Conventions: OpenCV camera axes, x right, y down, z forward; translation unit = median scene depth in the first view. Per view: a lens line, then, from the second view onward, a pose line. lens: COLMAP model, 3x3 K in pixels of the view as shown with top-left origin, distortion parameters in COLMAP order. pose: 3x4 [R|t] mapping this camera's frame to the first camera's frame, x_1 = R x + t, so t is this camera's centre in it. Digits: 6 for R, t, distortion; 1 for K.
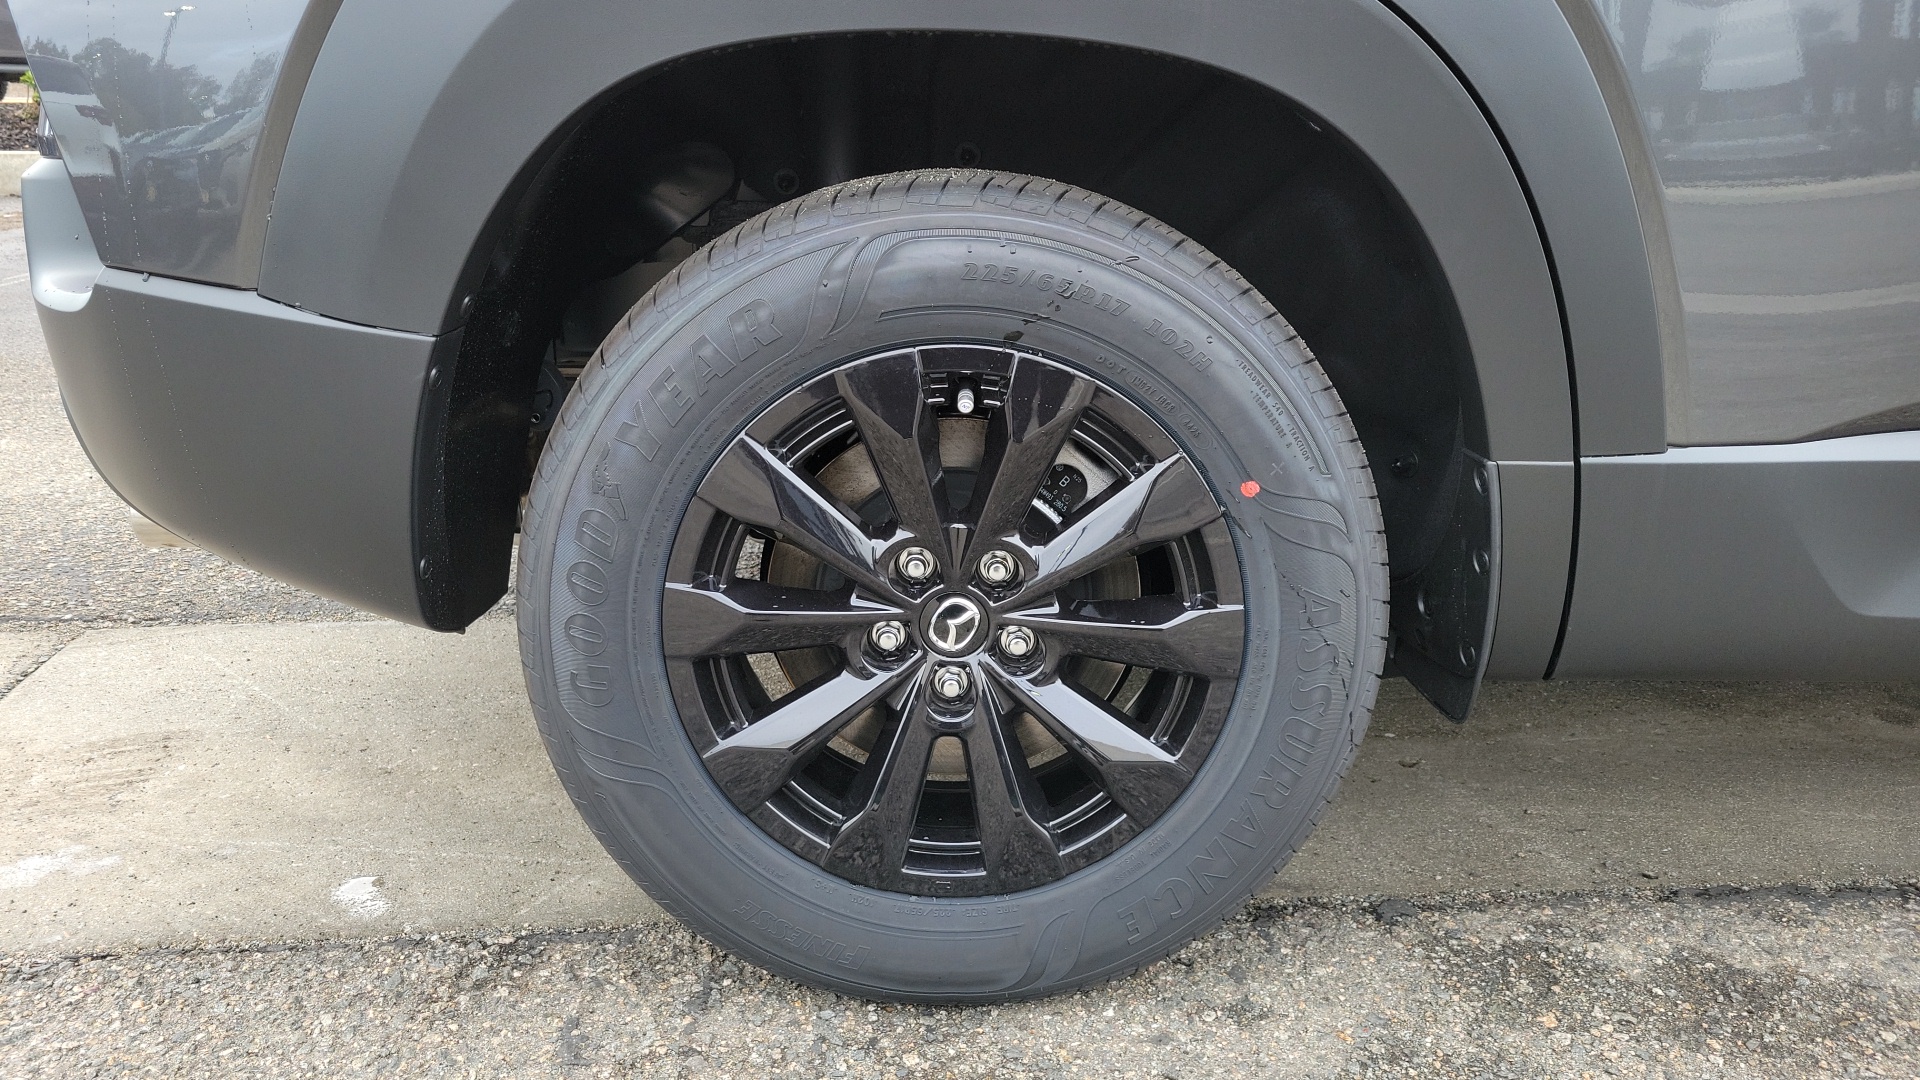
lens RADIAL K [[1425.4, 0, 953.7], [0, 1425.4, 524.9], [0, 0, 1]] dist [0.034679, -0.008374]
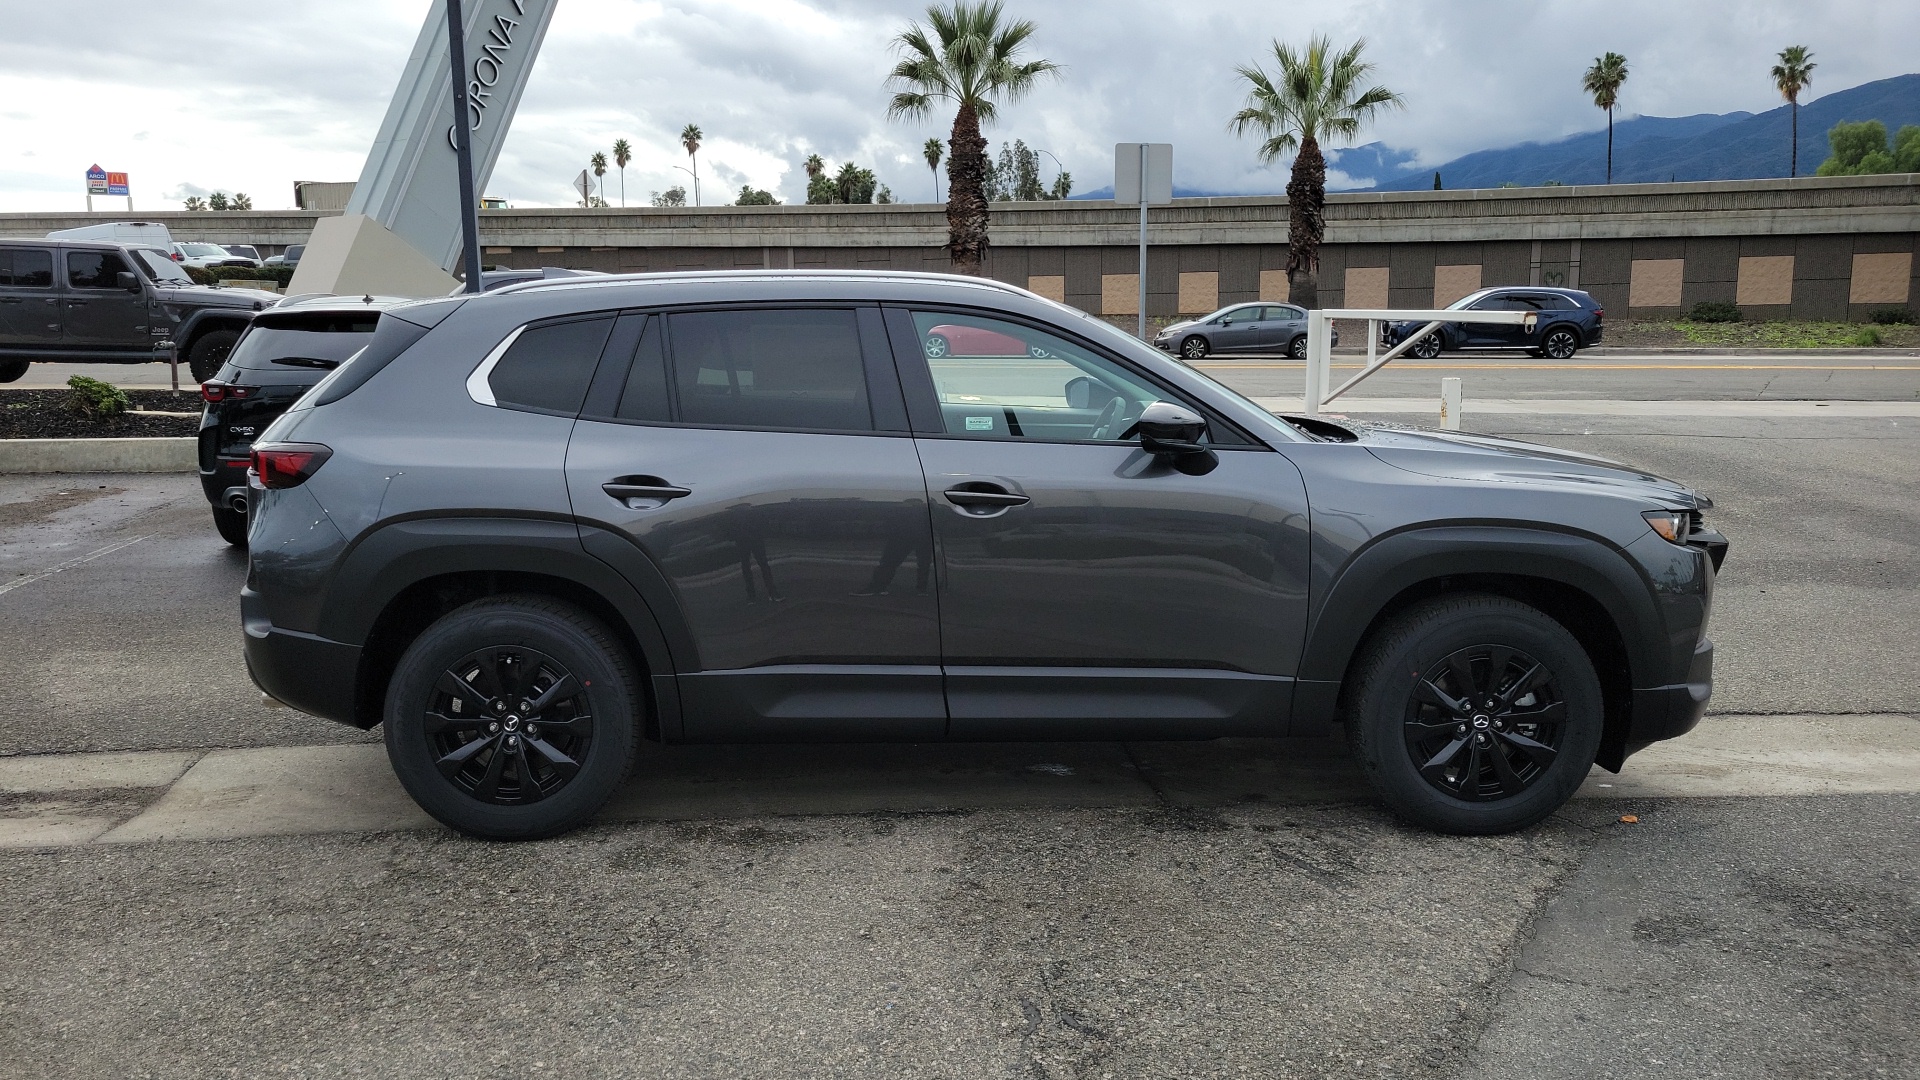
lens RADIAL K [[1425.4, 0, 953.7], [0, 1425.4, 524.9], [0, 0, 1]] dist [0.034679, -0.008374]
pose [[0.999454, -0.006330, 0.032416, 0.967214], [0.010779, 0.990234, -0.138995, 0.086859], [-0.031219, 0.139268, 0.989762, -2.553679]]
